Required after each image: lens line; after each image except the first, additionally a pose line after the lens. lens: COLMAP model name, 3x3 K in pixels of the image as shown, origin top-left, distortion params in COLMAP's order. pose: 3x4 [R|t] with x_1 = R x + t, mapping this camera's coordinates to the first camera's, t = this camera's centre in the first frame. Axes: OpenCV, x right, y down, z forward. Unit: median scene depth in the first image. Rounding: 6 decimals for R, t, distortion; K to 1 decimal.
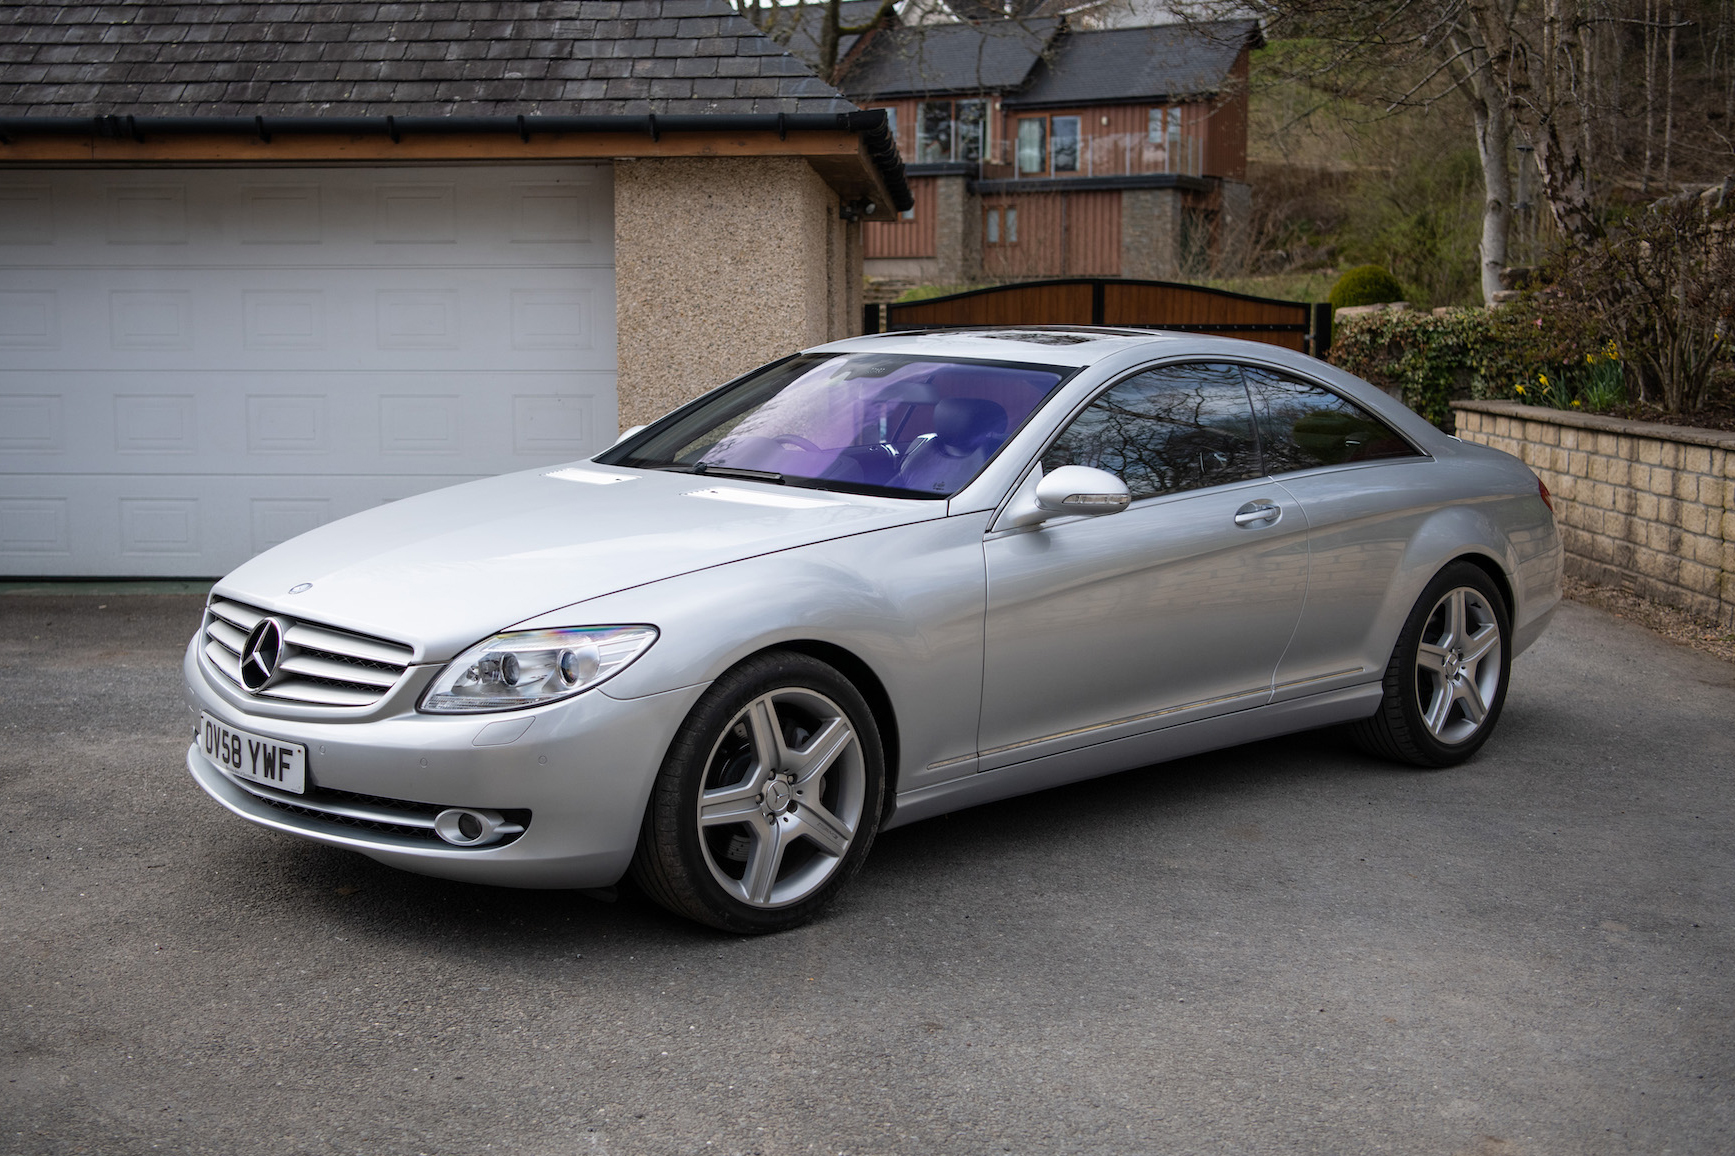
lens RADIAL K [[2044.8, 0, 806.9], [0, 2044.8, 549.9], [0, 0, 1]] dist [0.007438, 0.132651]
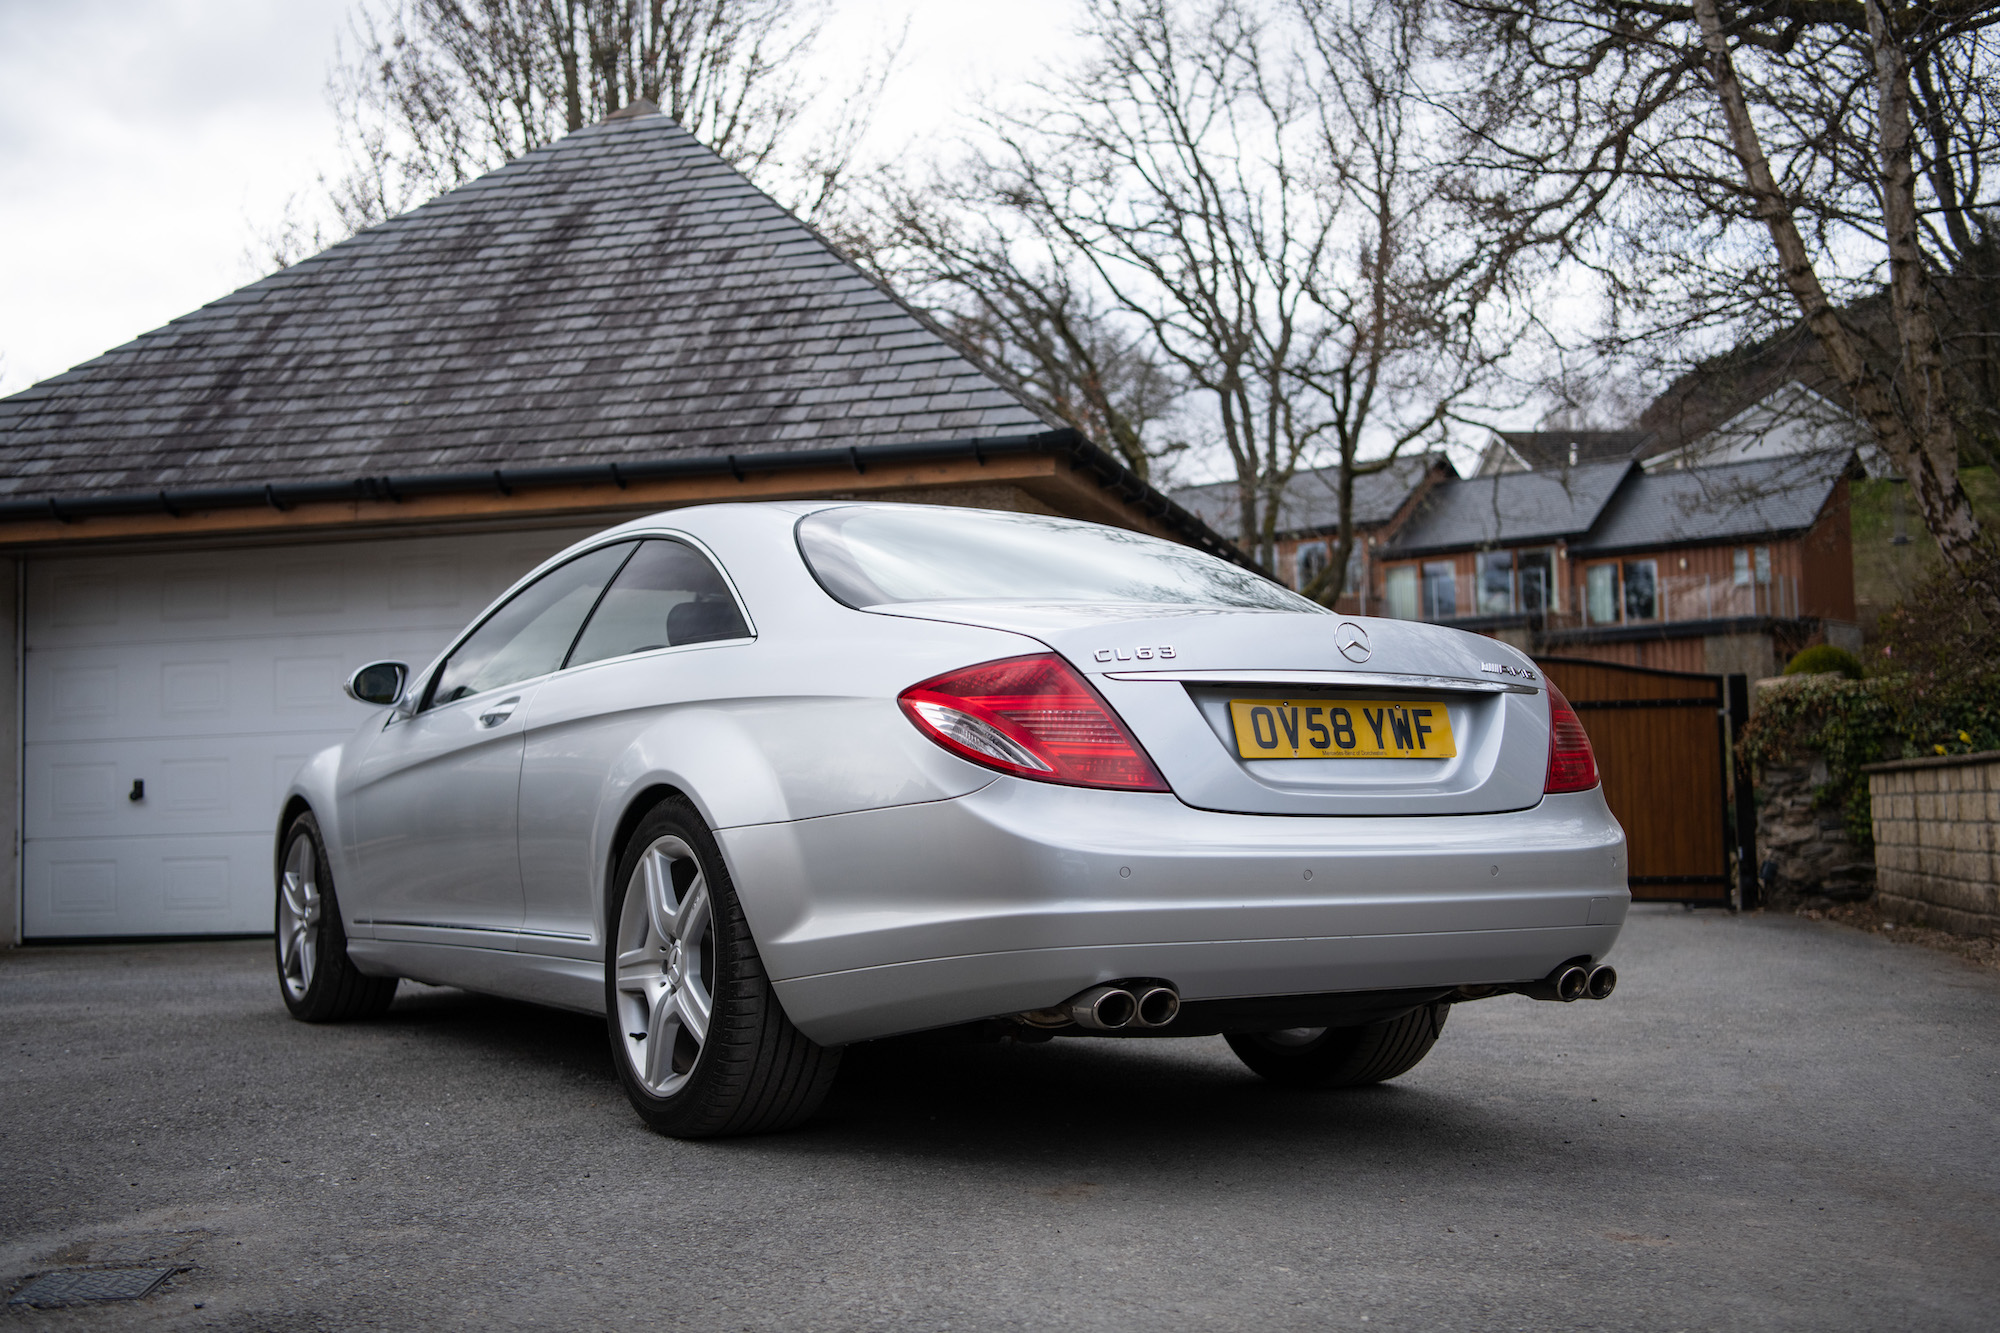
lens RADIAL K [[2195.3, 0, 1006.3], [0, 2195.3, 663.8], [0, 0, 1]] dist [0.036226, 0.158905]
pose [[0.981268, -0.034564, -0.189520, 0.192008], [-0.000743, 0.983086, -0.183141, 0.089592], [0.192645, 0.179851, 0.964646, -0.023949]]
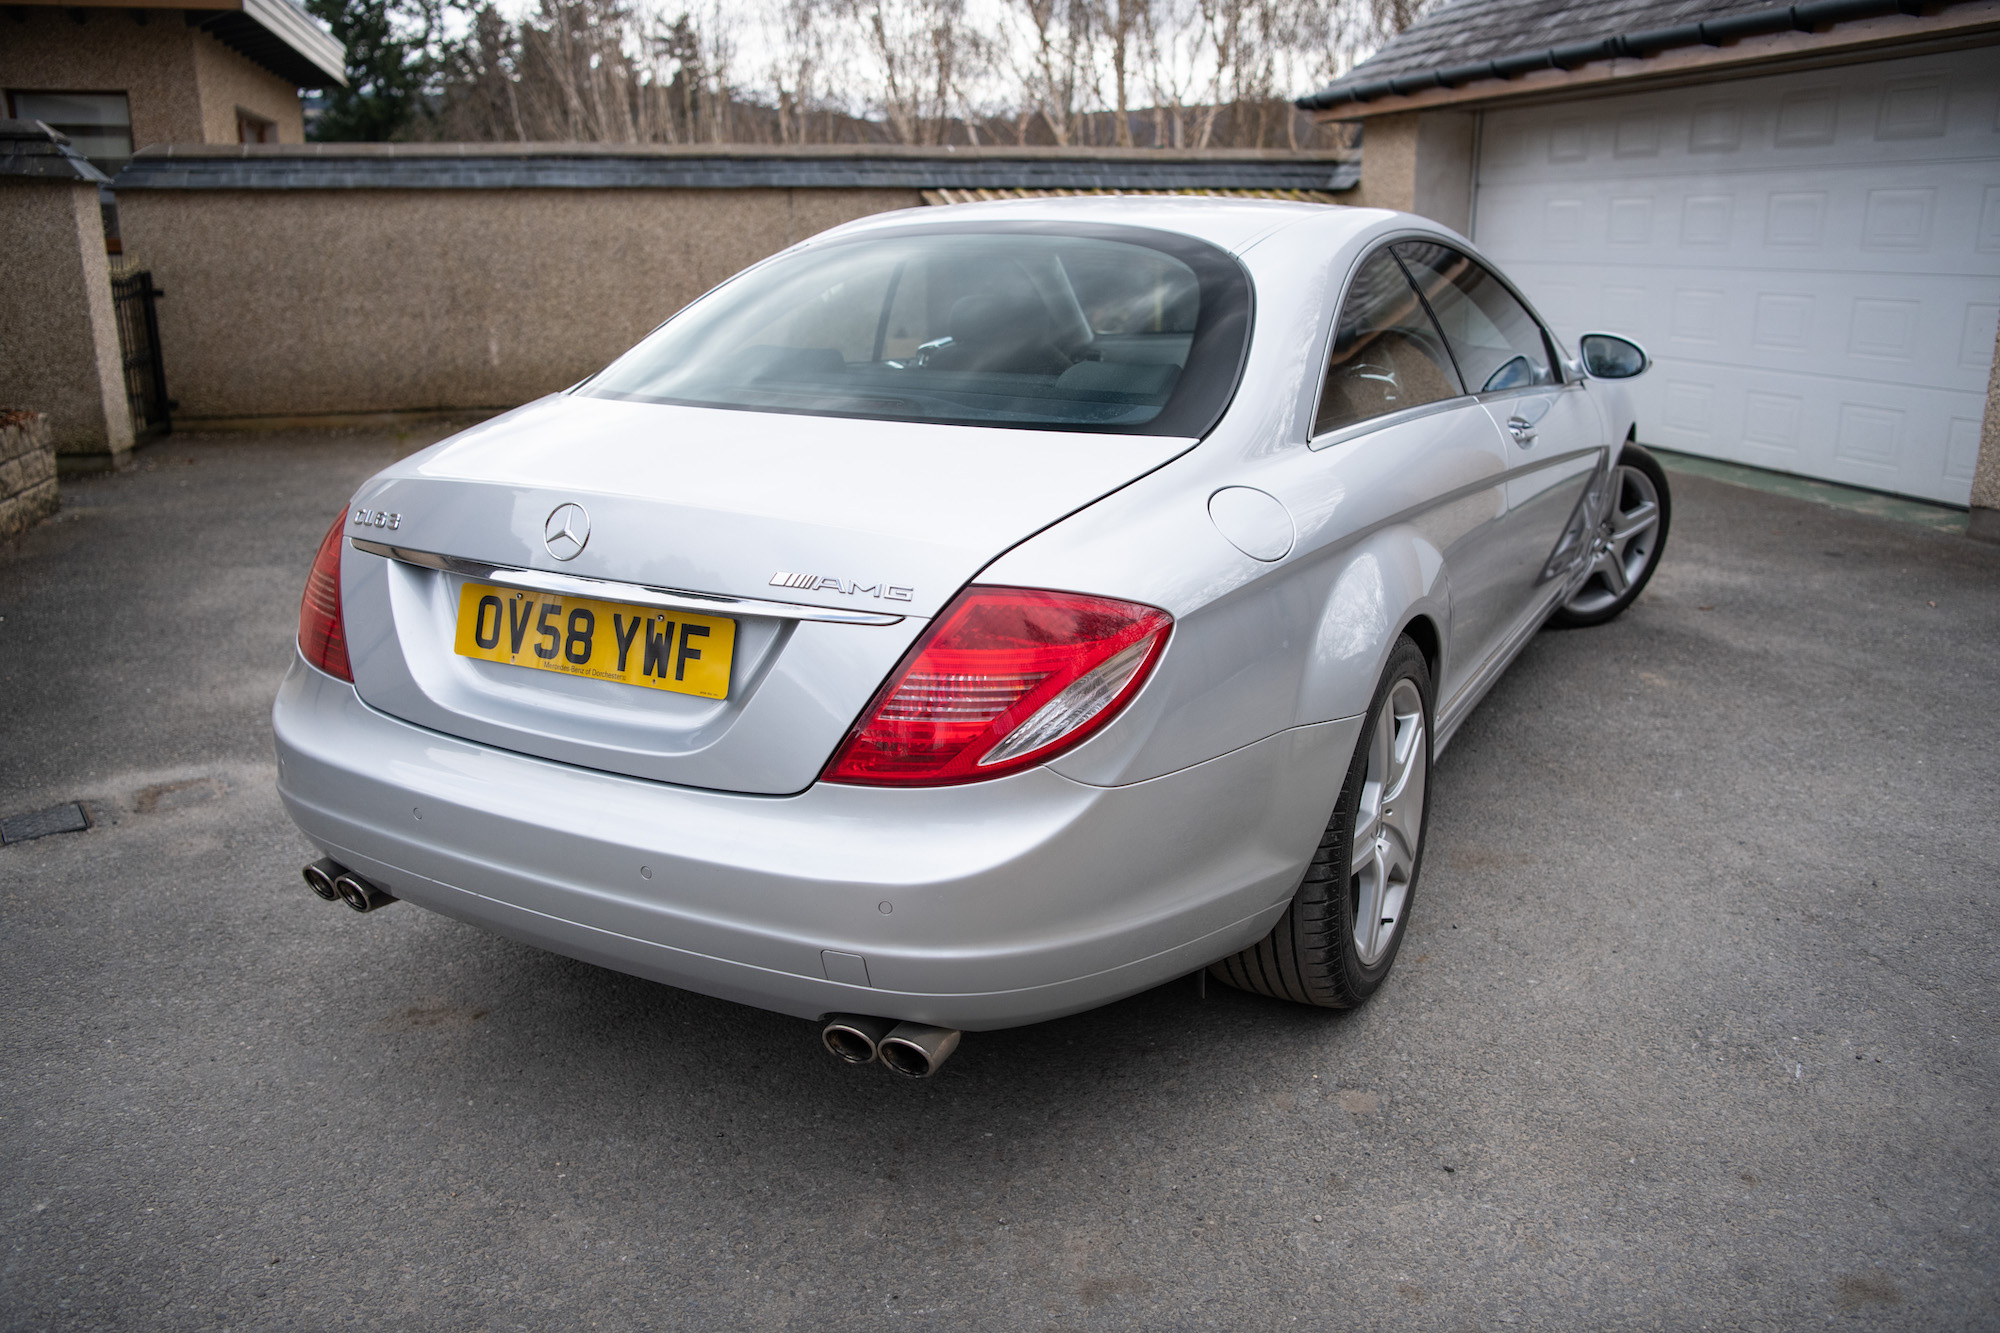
lens RADIAL K [[1575.1, 0, 1007.5], [0, 1575.1, 660.4], [0, 0, 1]] dist [-0.057184, 0.041883]
pose [[0.334196, 0.246602, -0.909670, 0.407527], [-0.108043, 0.968825, 0.222945, -0.029704], [0.936290, 0.023776, 0.350421, 0.371018]]
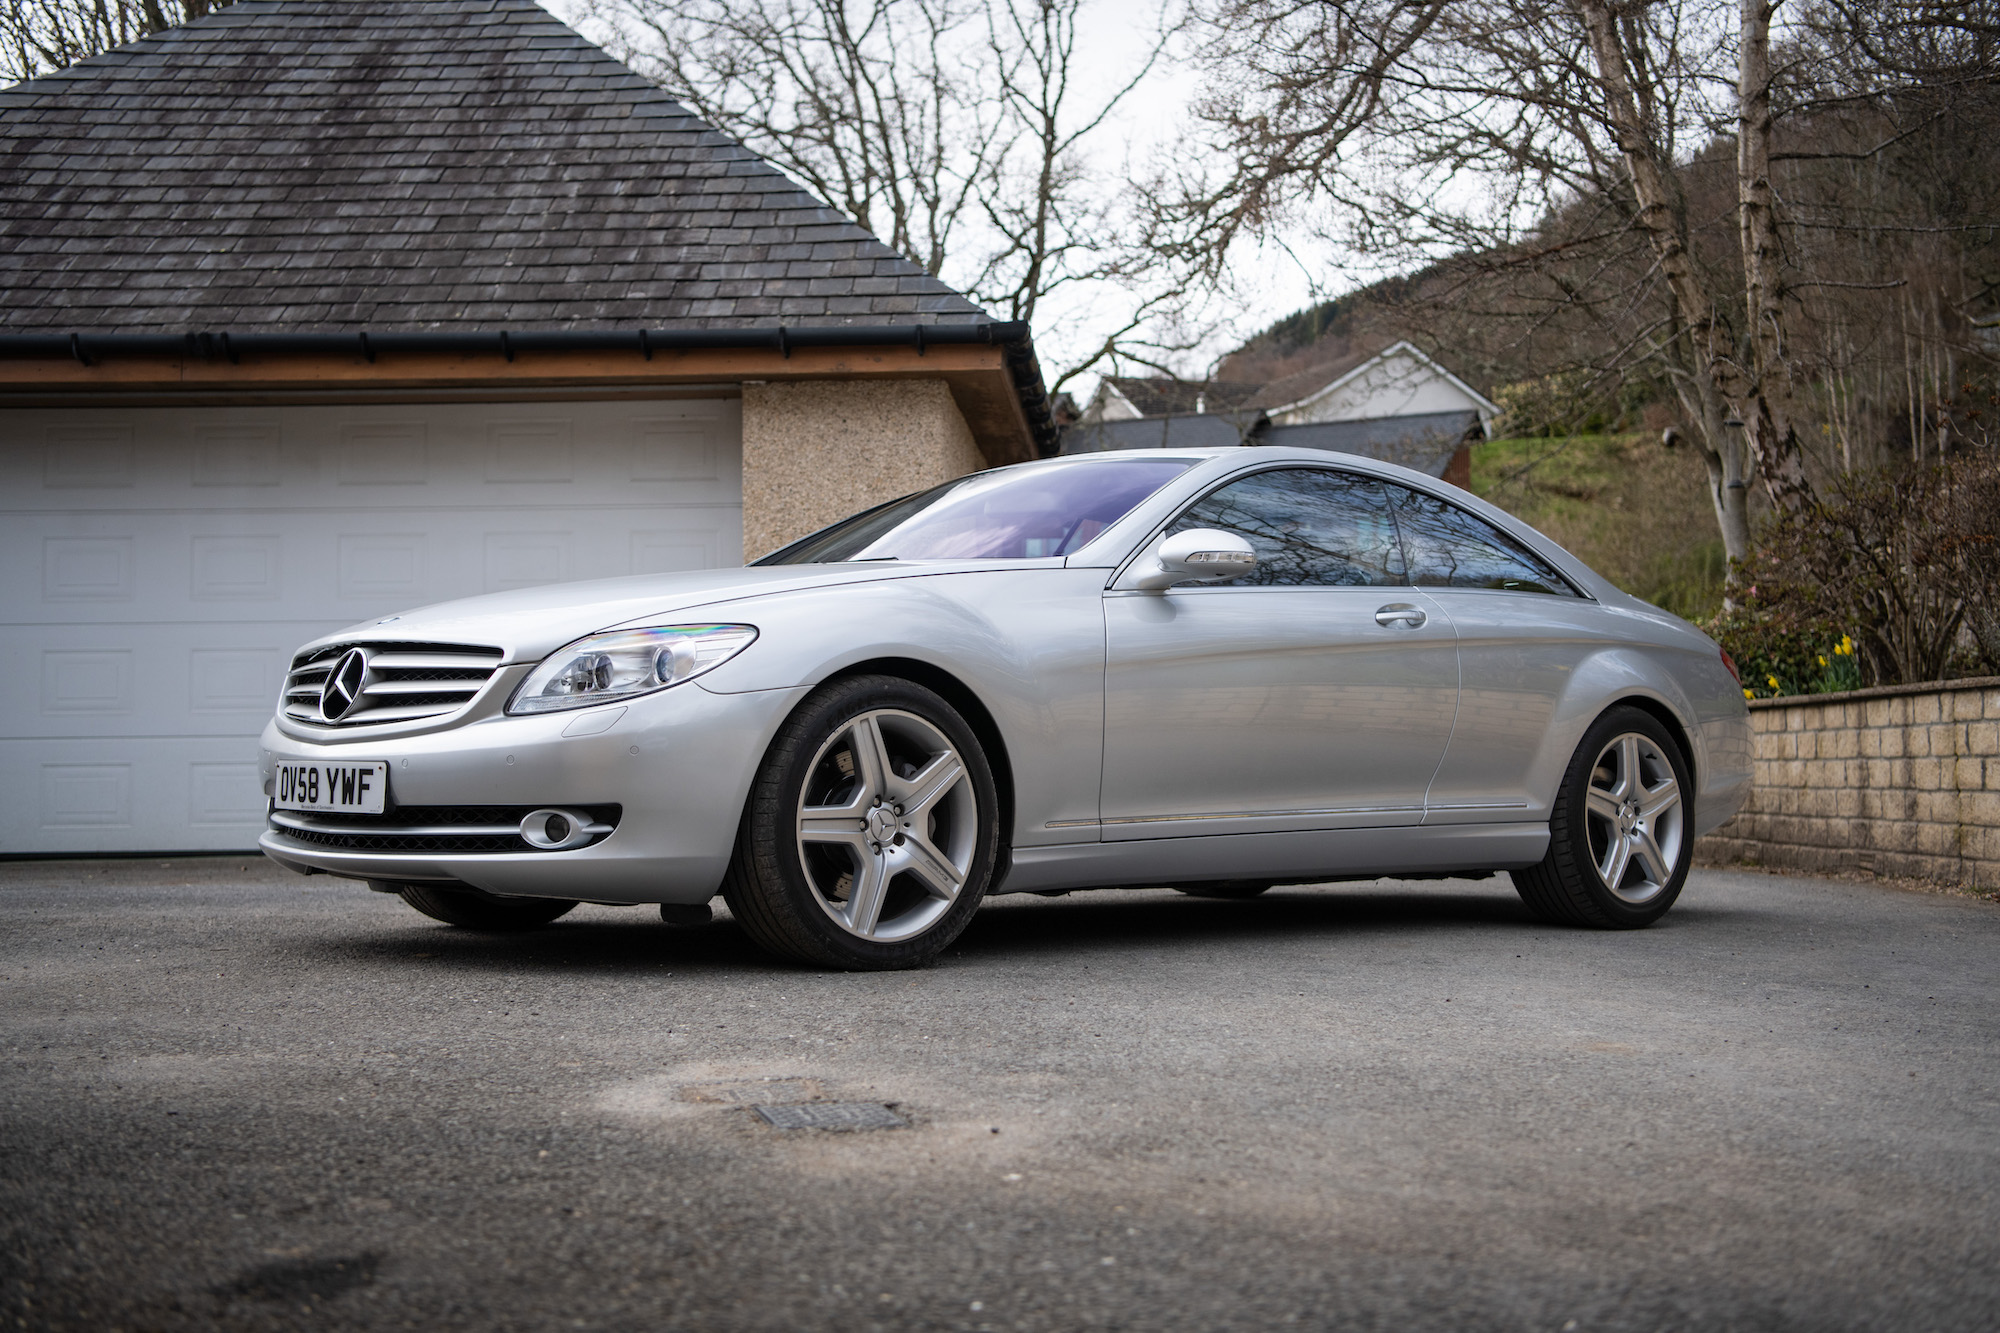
lens RADIAL K [[2355.4, 0, 1000.0], [0, 2355.4, 666.5], [0, 0, 1]] dist [0.058870, 0.212669]
pose [[0.999976, -0.003587, 0.005953, 0.016696], [0.004500, 0.986910, -0.161212, 0.110891], [-0.005297, 0.161235, 0.986902, -0.047772]]
